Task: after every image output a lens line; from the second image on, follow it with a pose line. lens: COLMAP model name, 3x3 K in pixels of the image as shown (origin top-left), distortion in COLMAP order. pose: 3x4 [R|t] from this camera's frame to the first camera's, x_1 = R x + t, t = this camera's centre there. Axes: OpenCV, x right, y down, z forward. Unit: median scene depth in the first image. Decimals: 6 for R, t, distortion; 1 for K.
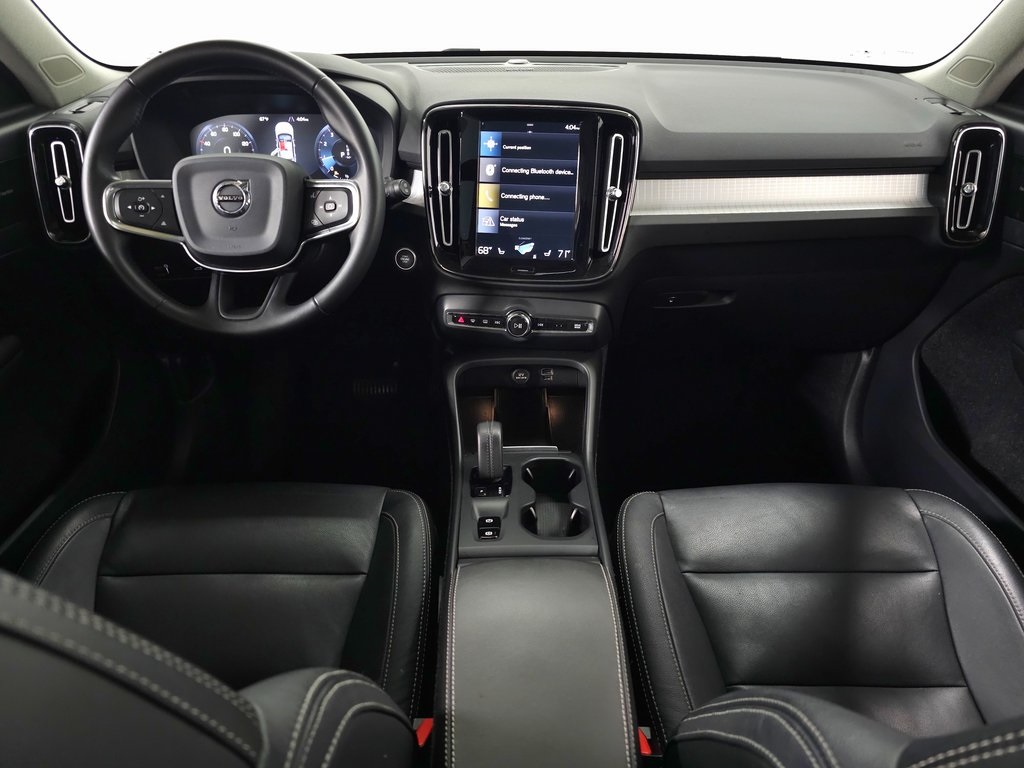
lens RADIAL K [[683.3, 0, 515.9], [0, 683.3, 388.6], [0, 0, 1]] dist [0.047393, -0.042846]
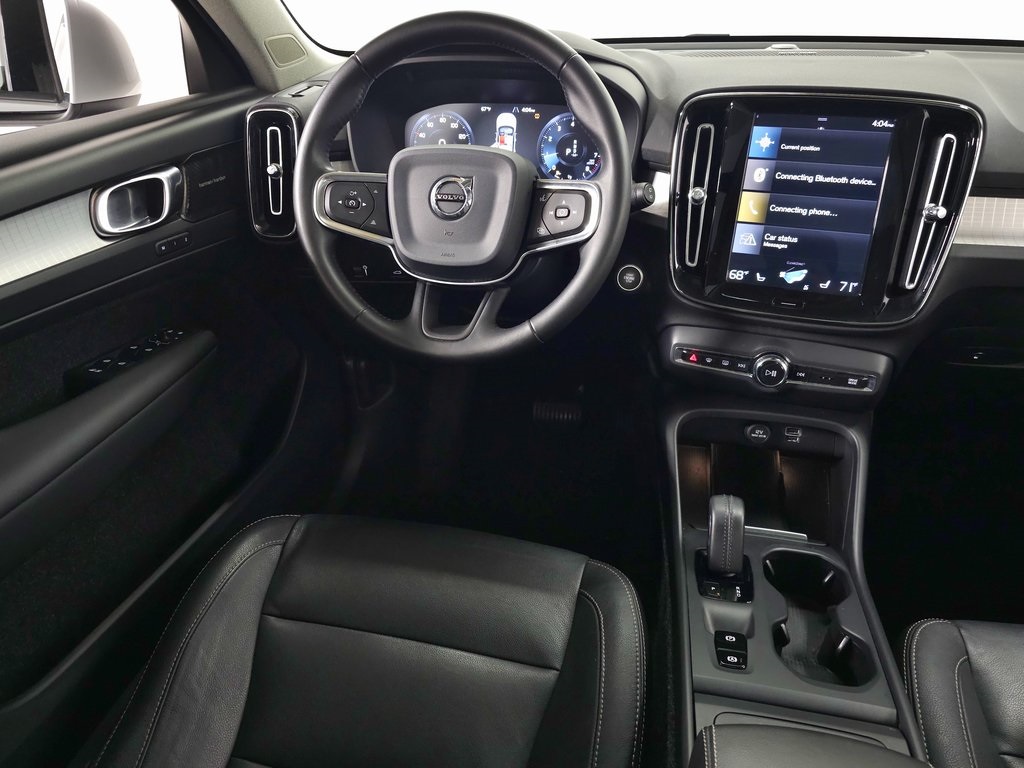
lens RADIAL K [[683.3, 0, 512.6], [0, 683.3, 382.0], [0, 0, 1]] dist [0.047393, -0.042846]
pose [[0.971415, 0.105476, -0.212670, -0.120758], [-0.108775, 0.994059, -0.003839, -0.049429], [0.211002, 0.026863, 0.977116, 0.176315]]
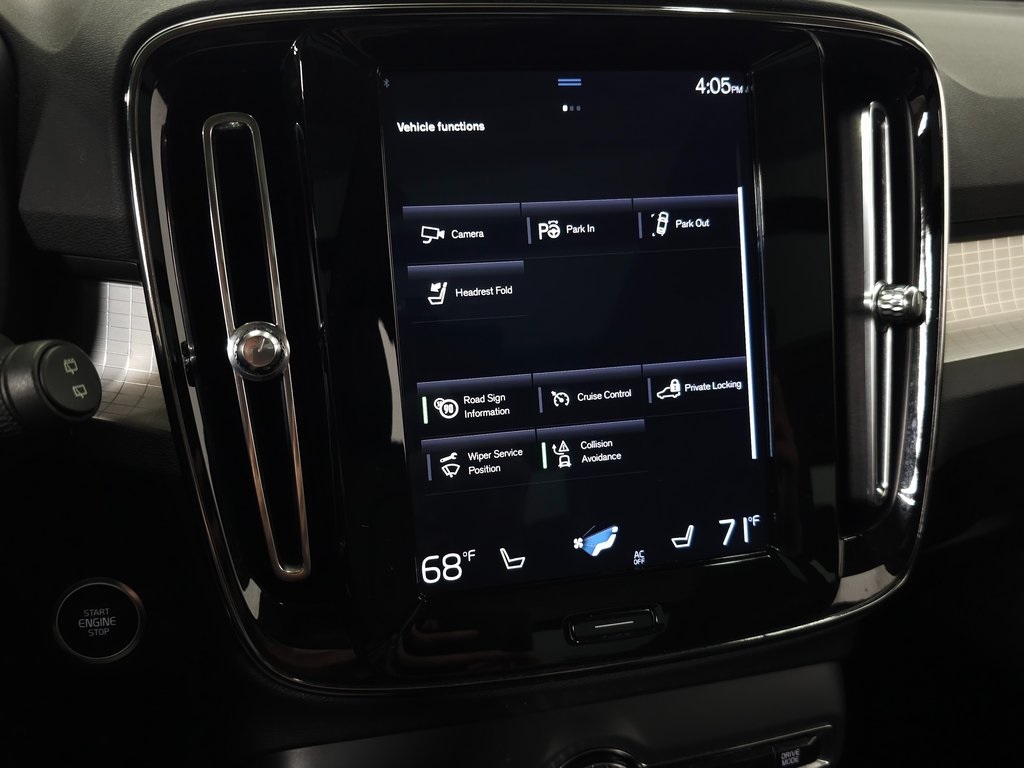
lens RADIAL K [[873.2, 0, 517.1], [0, 873.2, 381.9], [0, 0, 1]] dist [0.046698, -0.044570]
pose [[0.947322, -0.125441, 0.294694, -0.110534], [0.164028, 0.980303, -0.110003, -0.236550], [-0.275091, 0.152546, 0.949239, 0.700634]]
